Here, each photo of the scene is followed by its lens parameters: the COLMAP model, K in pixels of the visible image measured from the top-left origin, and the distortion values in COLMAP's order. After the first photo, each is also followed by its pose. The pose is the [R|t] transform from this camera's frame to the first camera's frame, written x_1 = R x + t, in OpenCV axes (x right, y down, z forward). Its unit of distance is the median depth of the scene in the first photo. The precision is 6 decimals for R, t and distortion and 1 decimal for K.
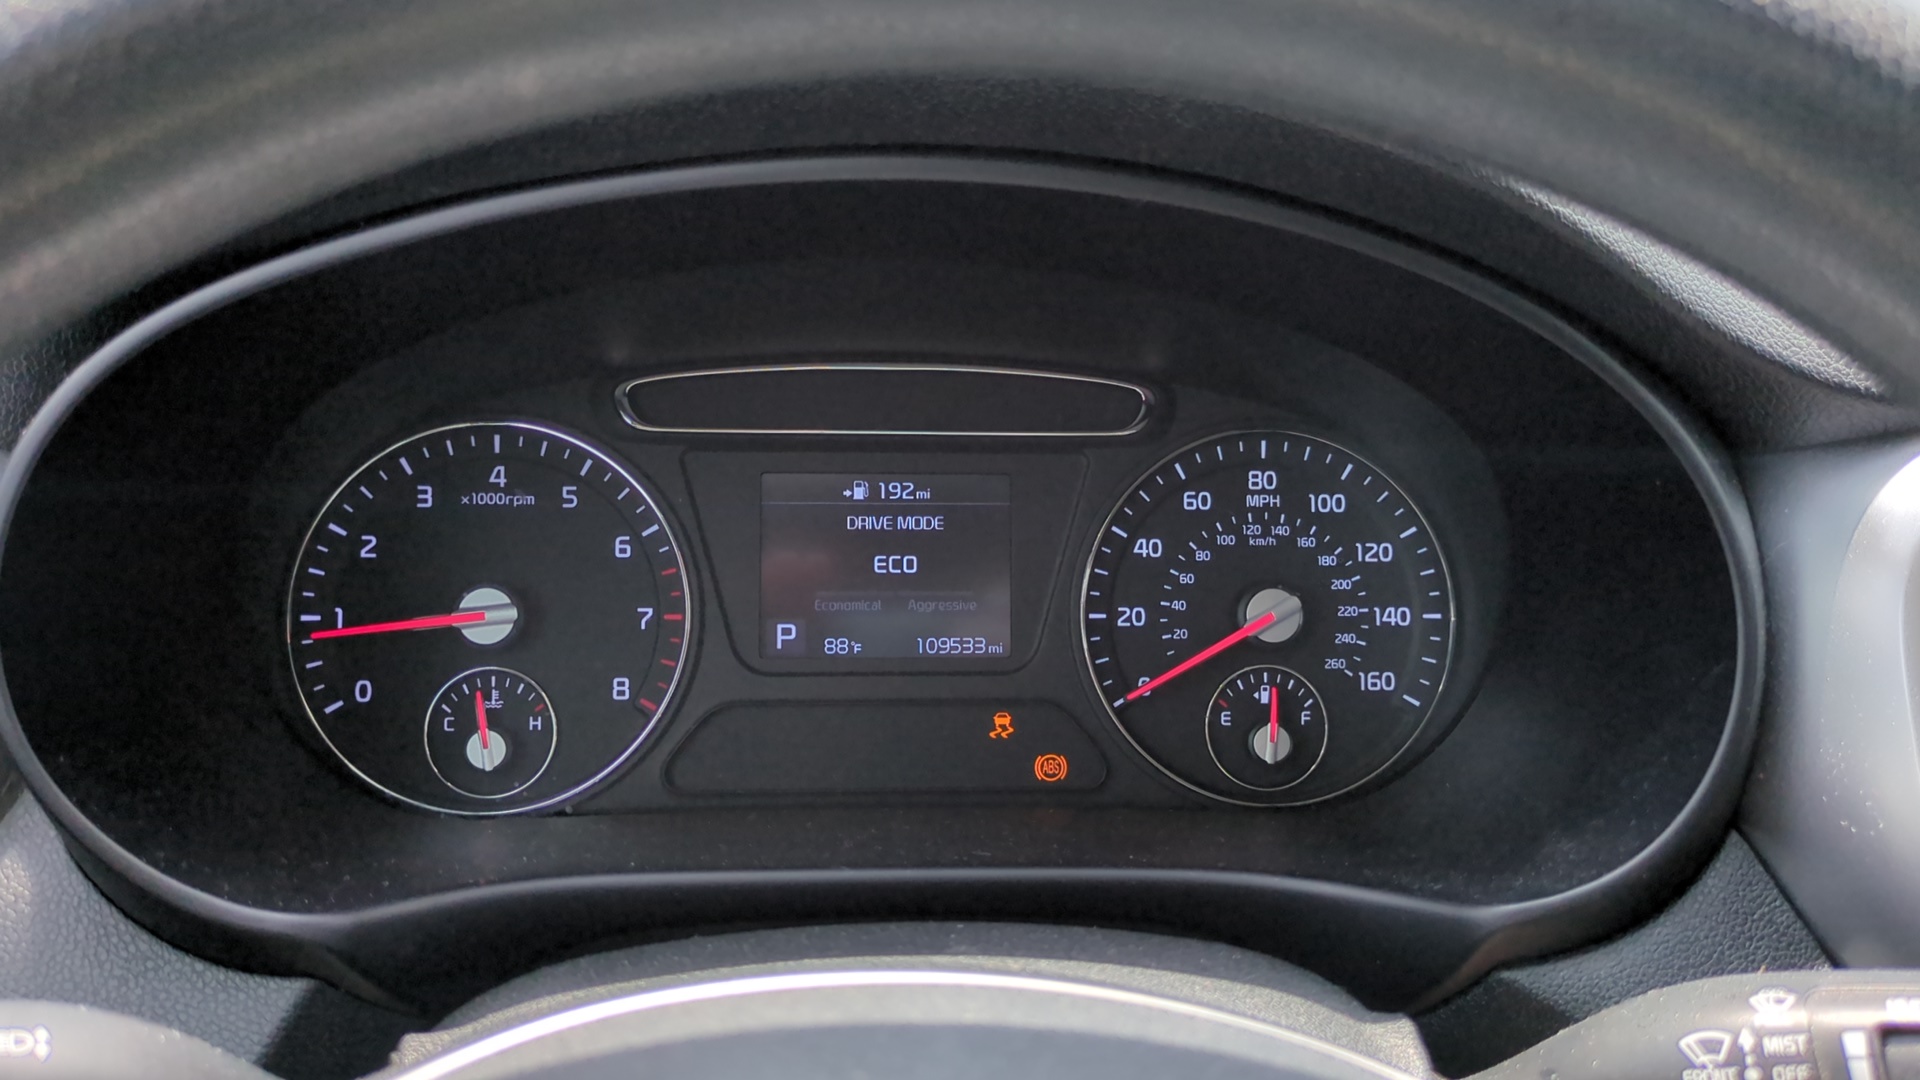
lens RADIAL K [[1655.0, 0, 960.0], [0, 1655.0, 540.0], [0, 0, 1]] dist [0.028097, -0.112430]
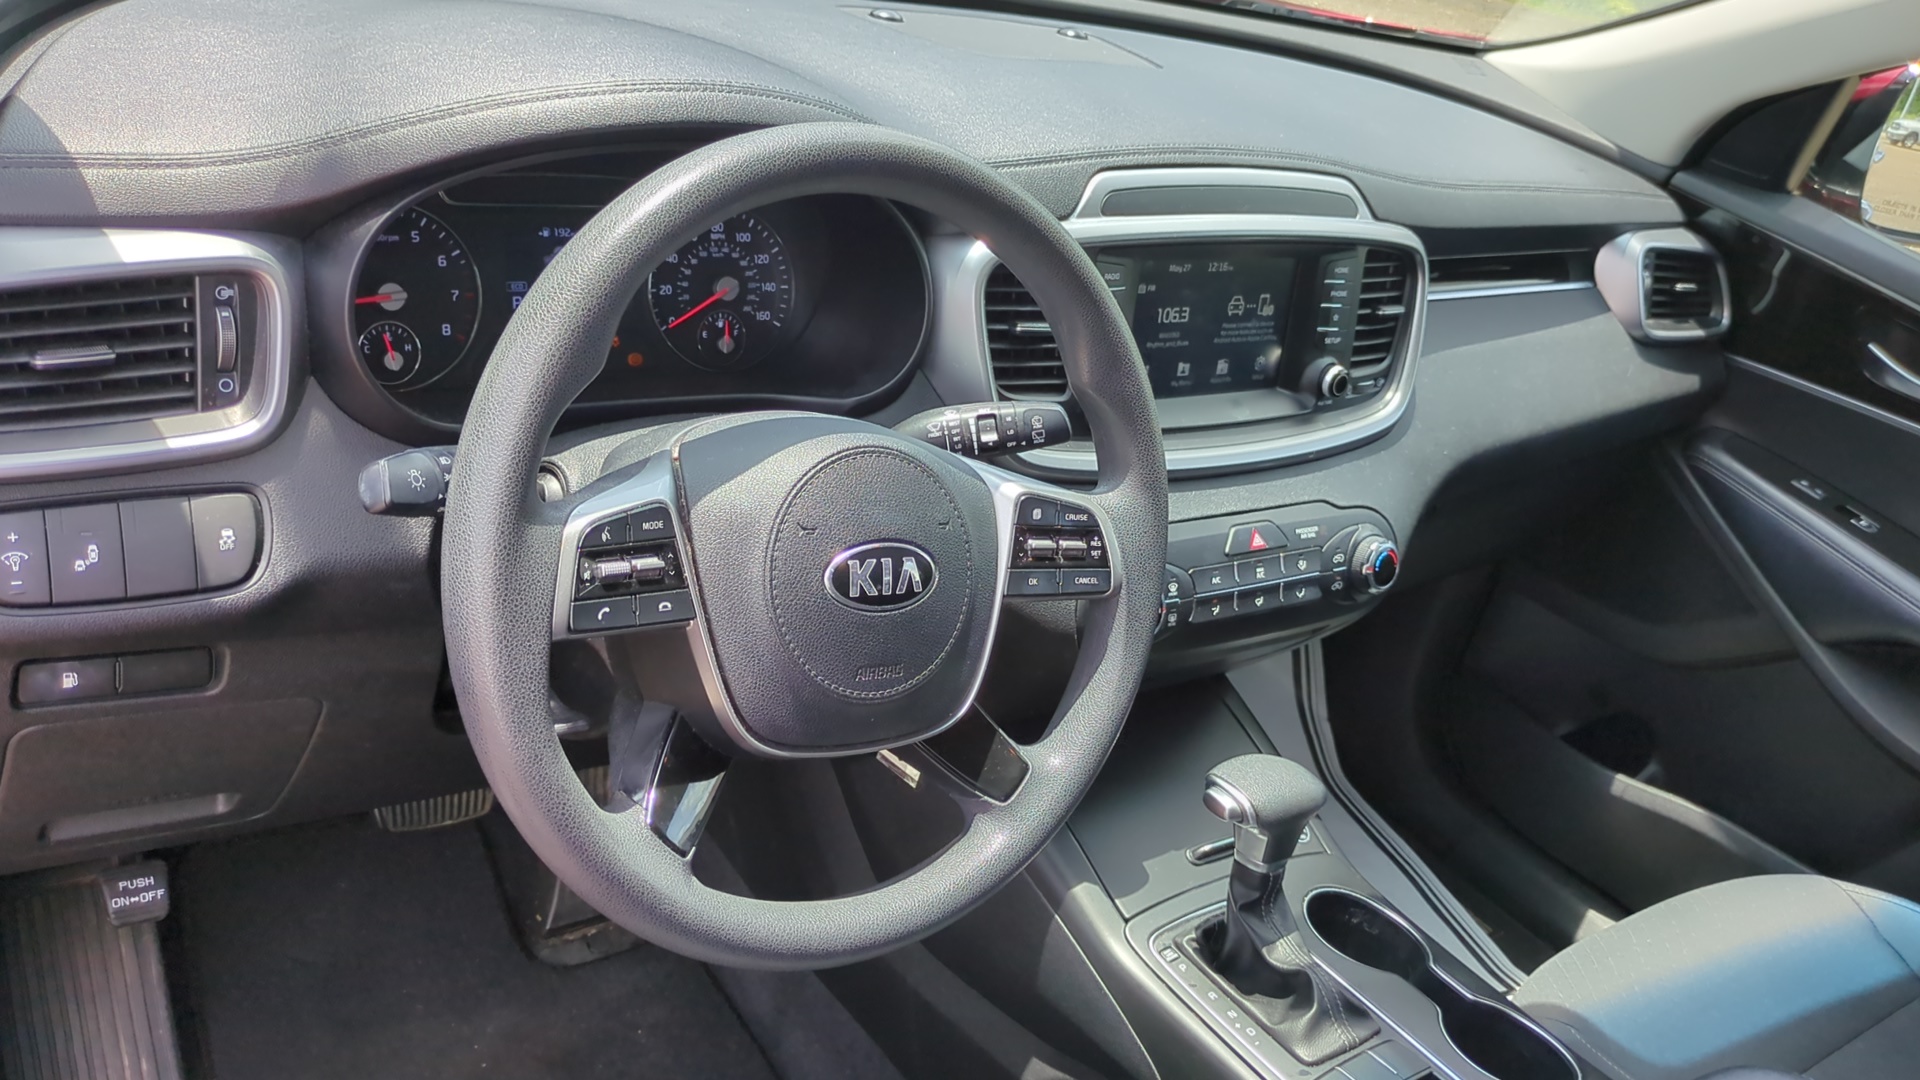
lens RADIAL K [[1653.3, 0, 954.4], [0, 1653.3, 529.7], [0, 0, 1]] dist [0.061940, -0.107474]
pose [[0.834870, -0.097959, 0.541660, -0.807522], [-0.029557, 0.974640, 0.221820, -0.144467], [-0.549652, -0.201200, 0.810802, -1.075279]]
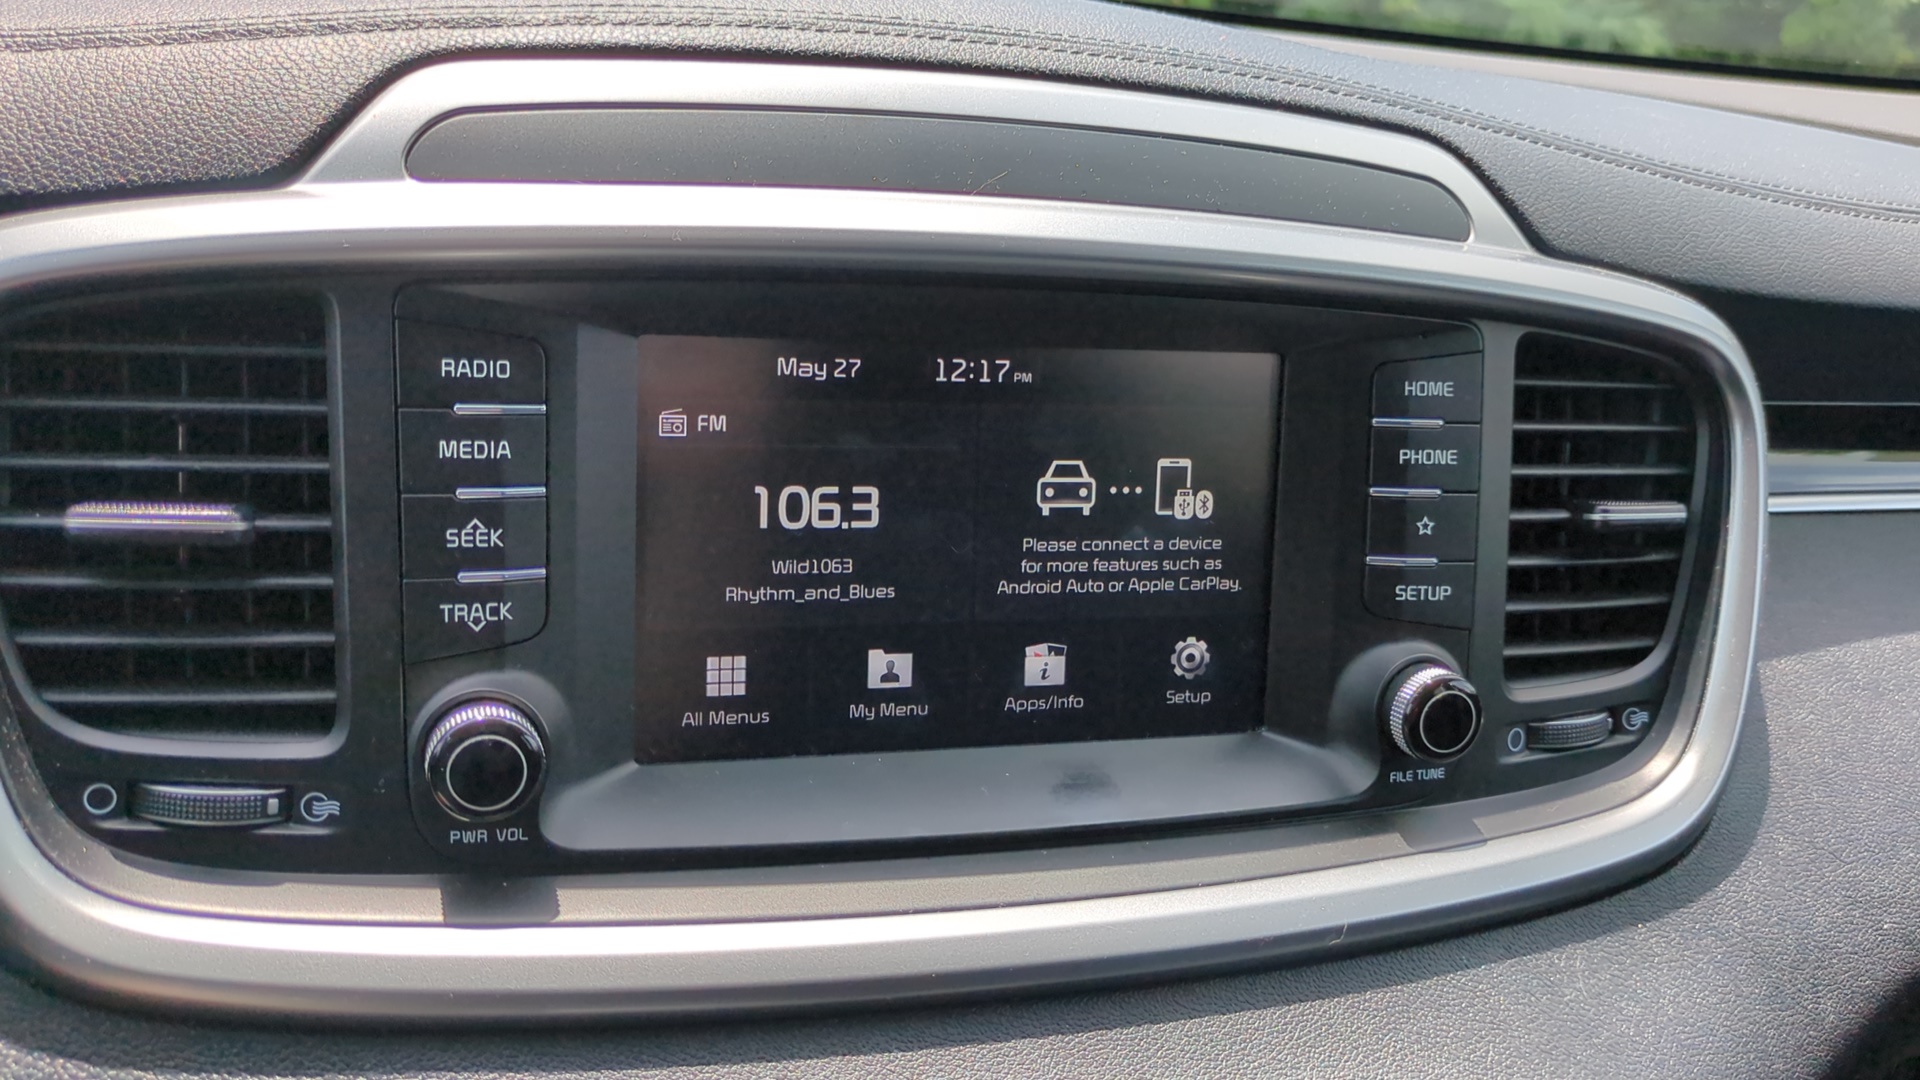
lens RADIAL K [[1653.3, 0, 954.4], [0, 1653.3, 529.7], [0, 0, 1]] dist [0.061940, -0.107474]
pose [[0.971611, -0.011858, 0.236285, 0.660873], [0.010392, 0.999918, 0.007449, 0.081111], [-0.236354, -0.004782, 0.971655, -0.047230]]
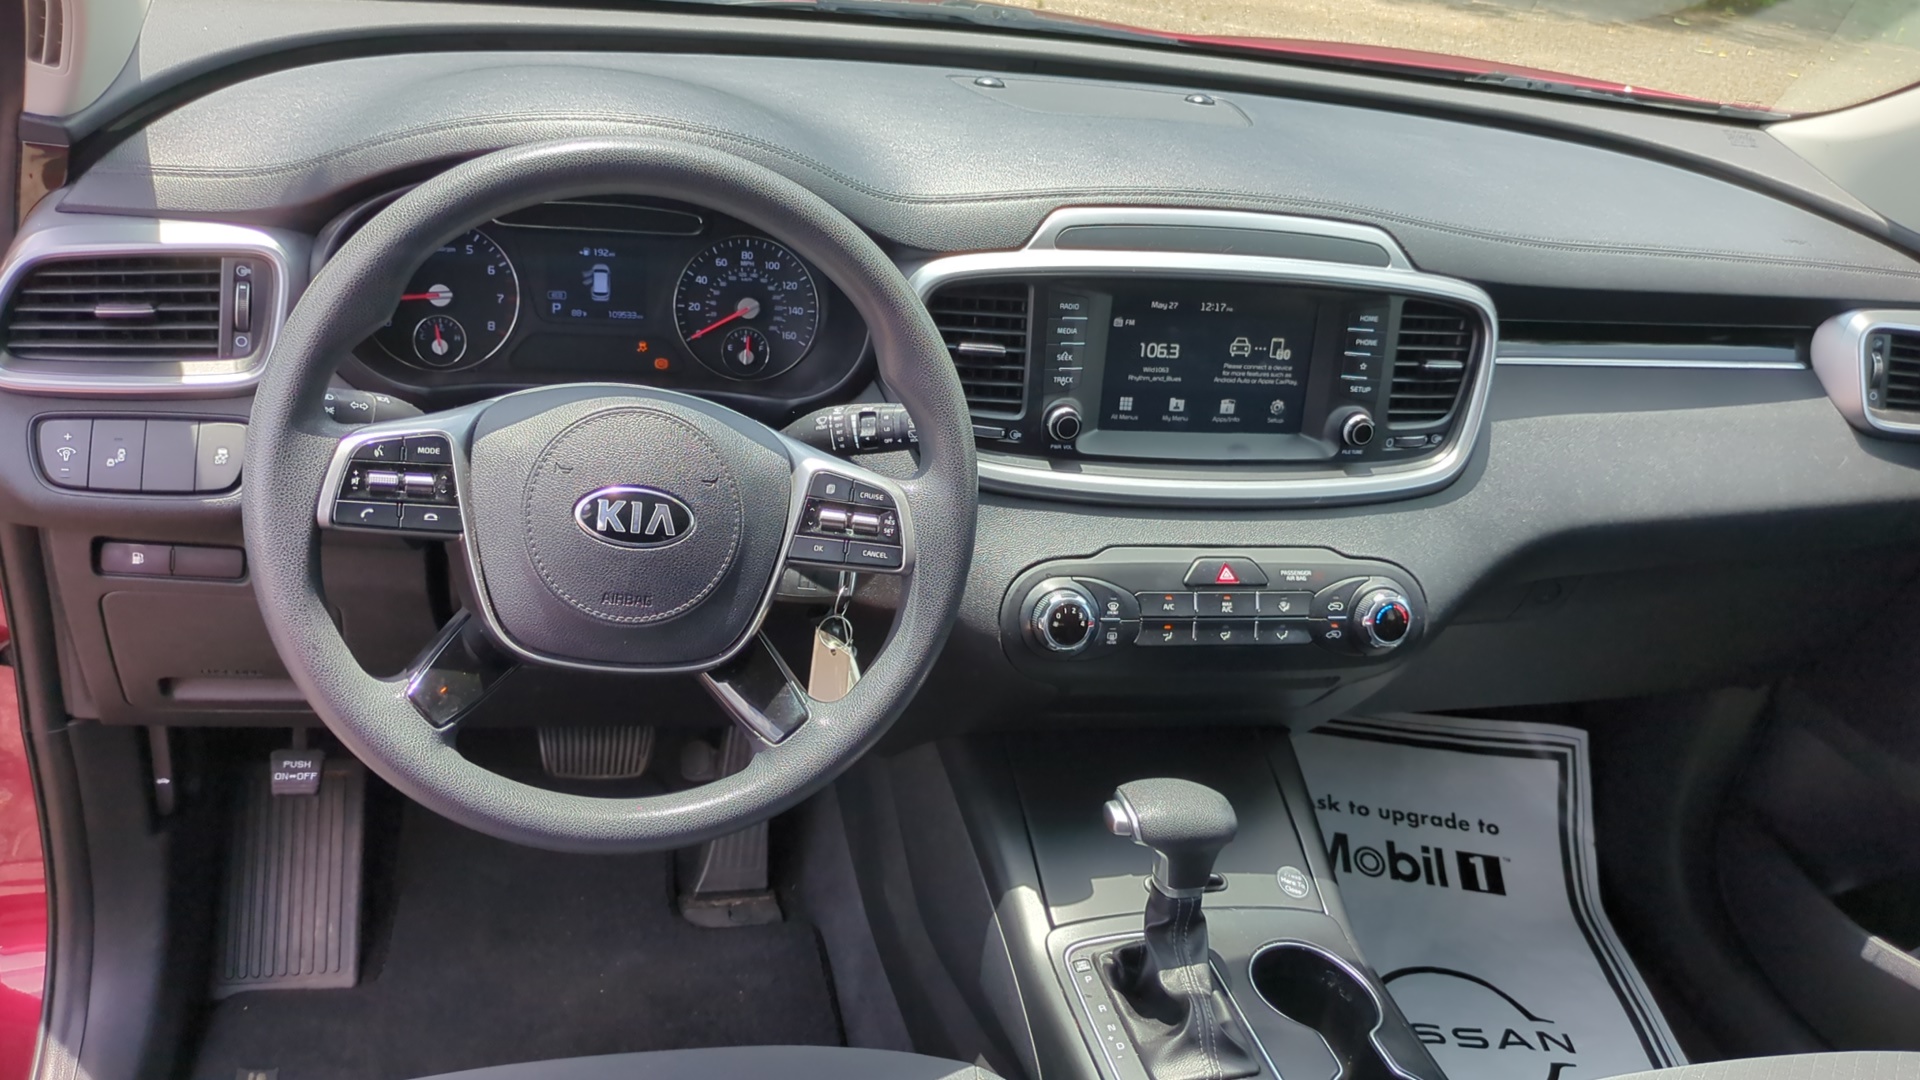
lens RADIAL K [[1653.3, 0, 954.4], [0, 1653.3, 529.7], [0, 0, 1]] dist [0.061940, -0.107474]
pose [[0.980544, 0.014107, 0.195793, 0.000265], [-0.046330, 0.985868, 0.160992, -0.045627], [-0.190755, -0.166930, 0.967340, -1.639753]]
